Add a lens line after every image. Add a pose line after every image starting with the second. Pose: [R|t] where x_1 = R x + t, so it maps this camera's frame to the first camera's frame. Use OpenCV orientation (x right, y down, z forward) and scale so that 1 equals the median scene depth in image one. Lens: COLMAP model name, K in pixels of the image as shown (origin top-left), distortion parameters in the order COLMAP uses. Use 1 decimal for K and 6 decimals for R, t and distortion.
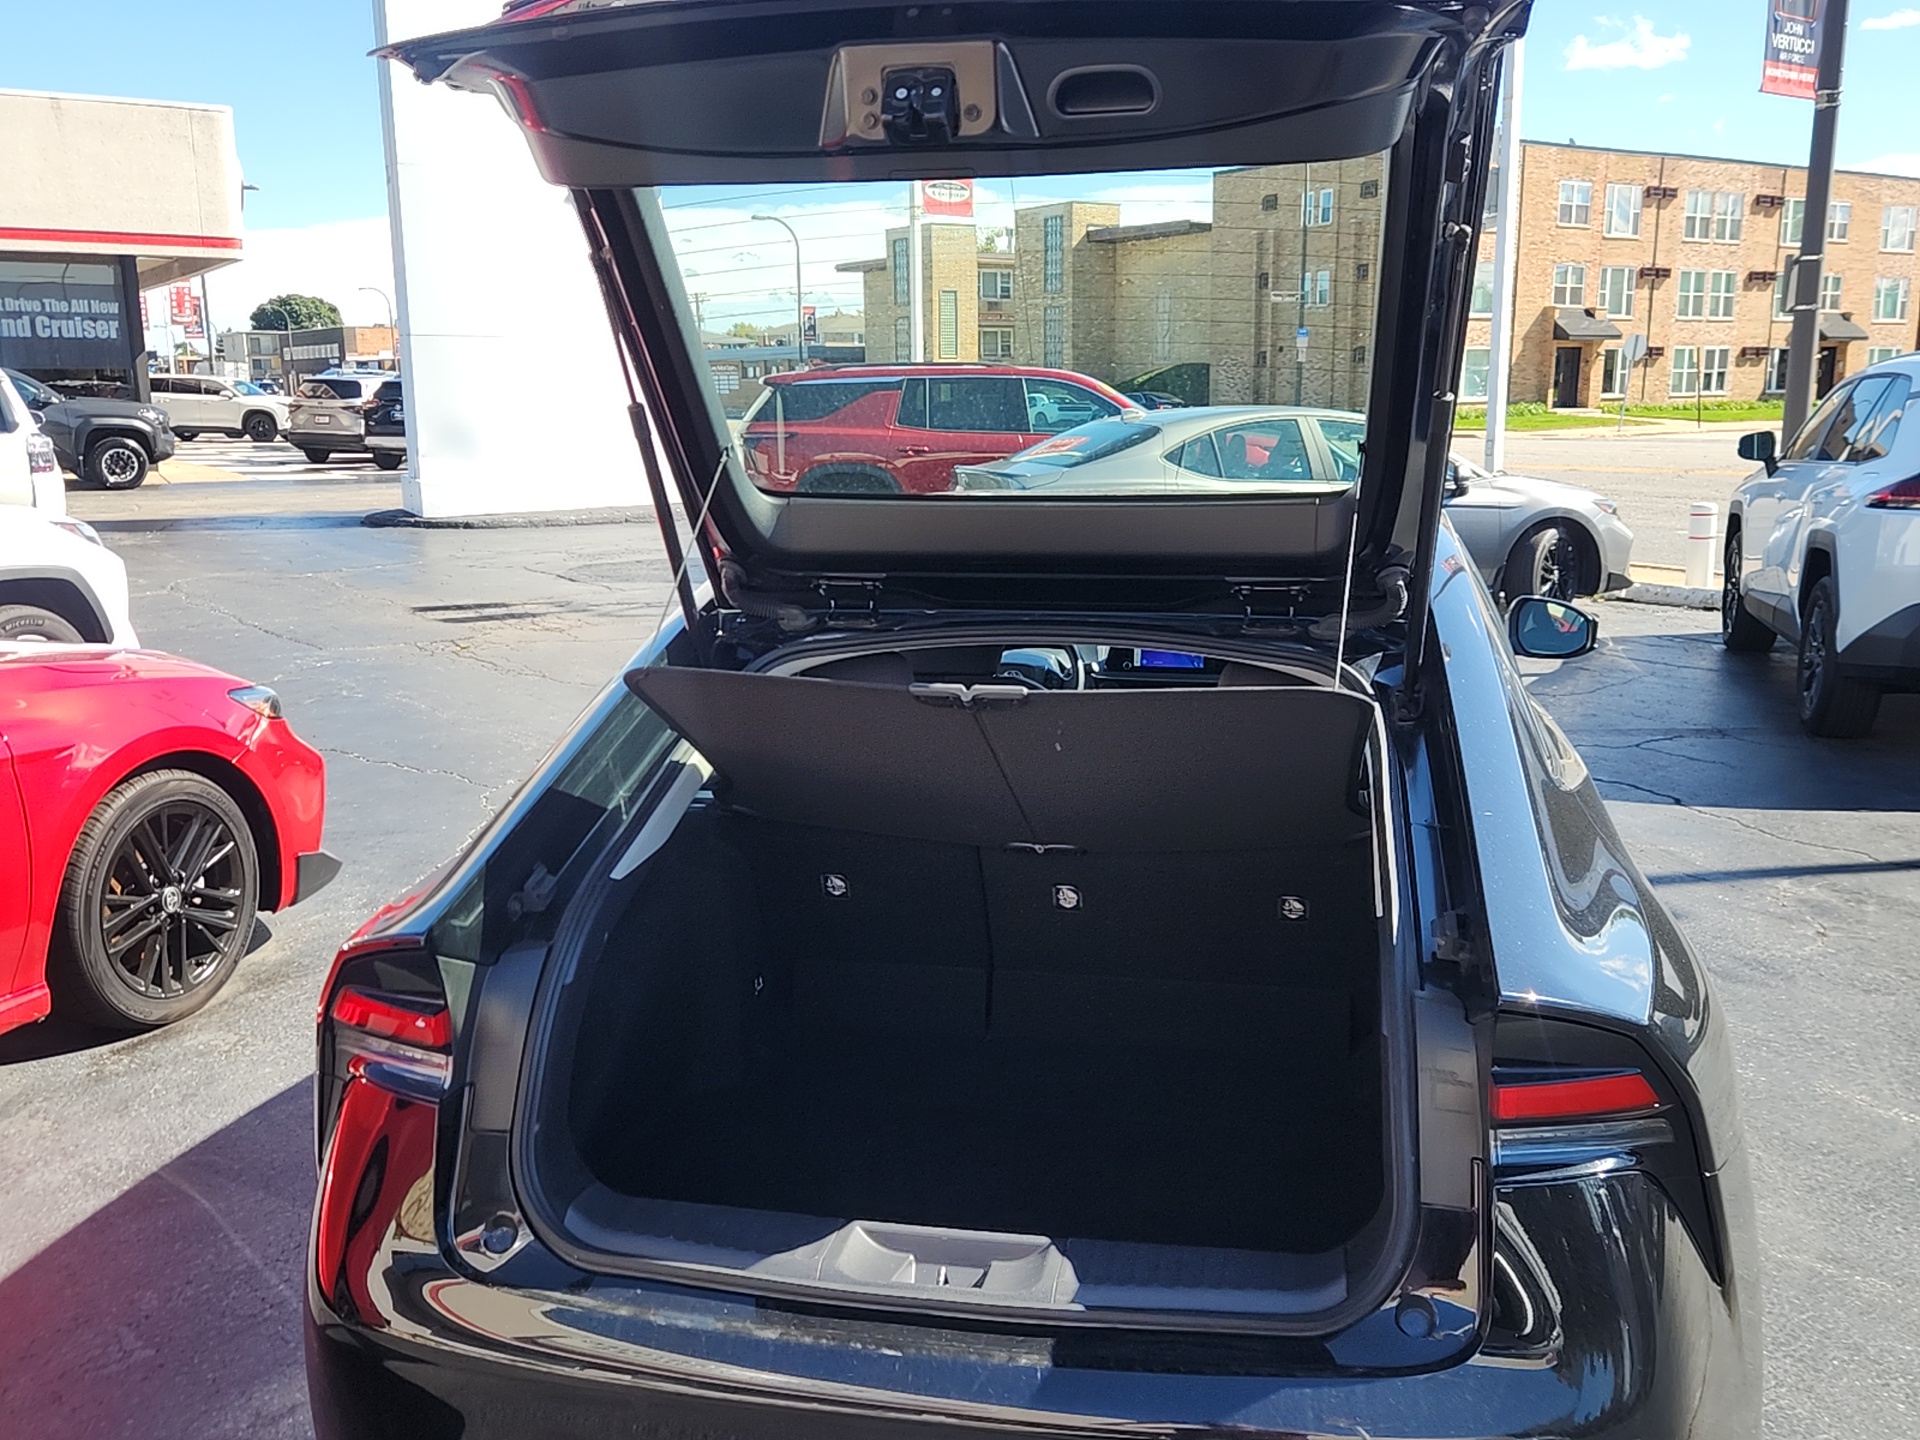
lens RADIAL K [[1672.3, 0, 990.1], [0, 1672.3, 717.5], [0, 0, 1]] dist [0.072677, -0.083611]
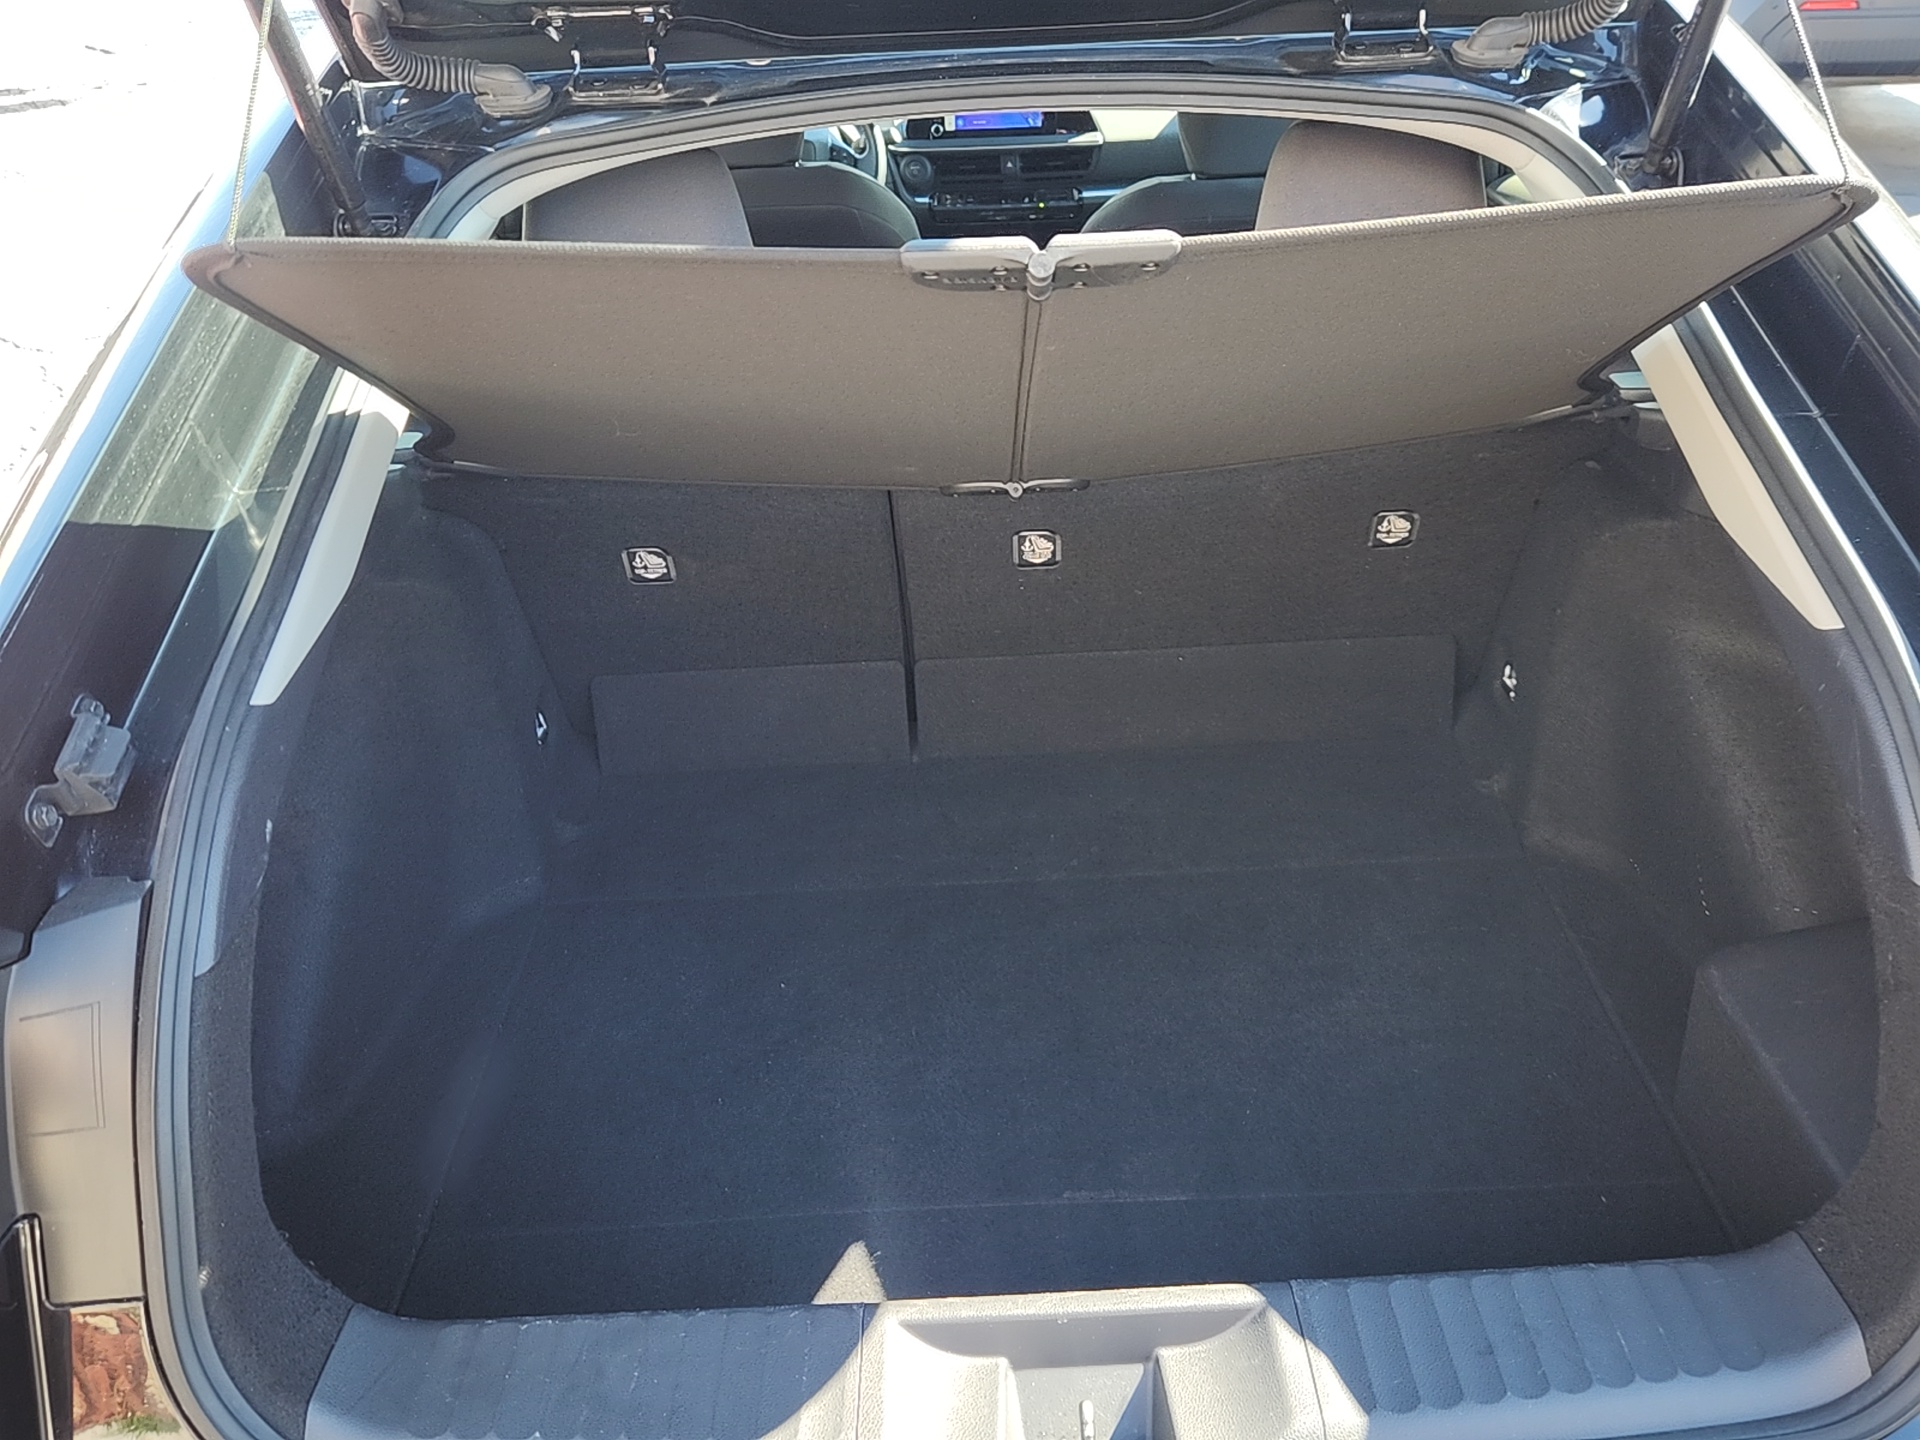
lens RADIAL K [[1672.3, 0, 990.1], [0, 1672.3, 717.5], [0, 0, 1]] dist [0.072677, -0.083611]
pose [[0.977190, -0.130249, 0.167733, -0.087399], [0.072488, 0.946969, 0.313042, -0.029654], [-0.199612, -0.293742, 0.934810, 0.433029]]
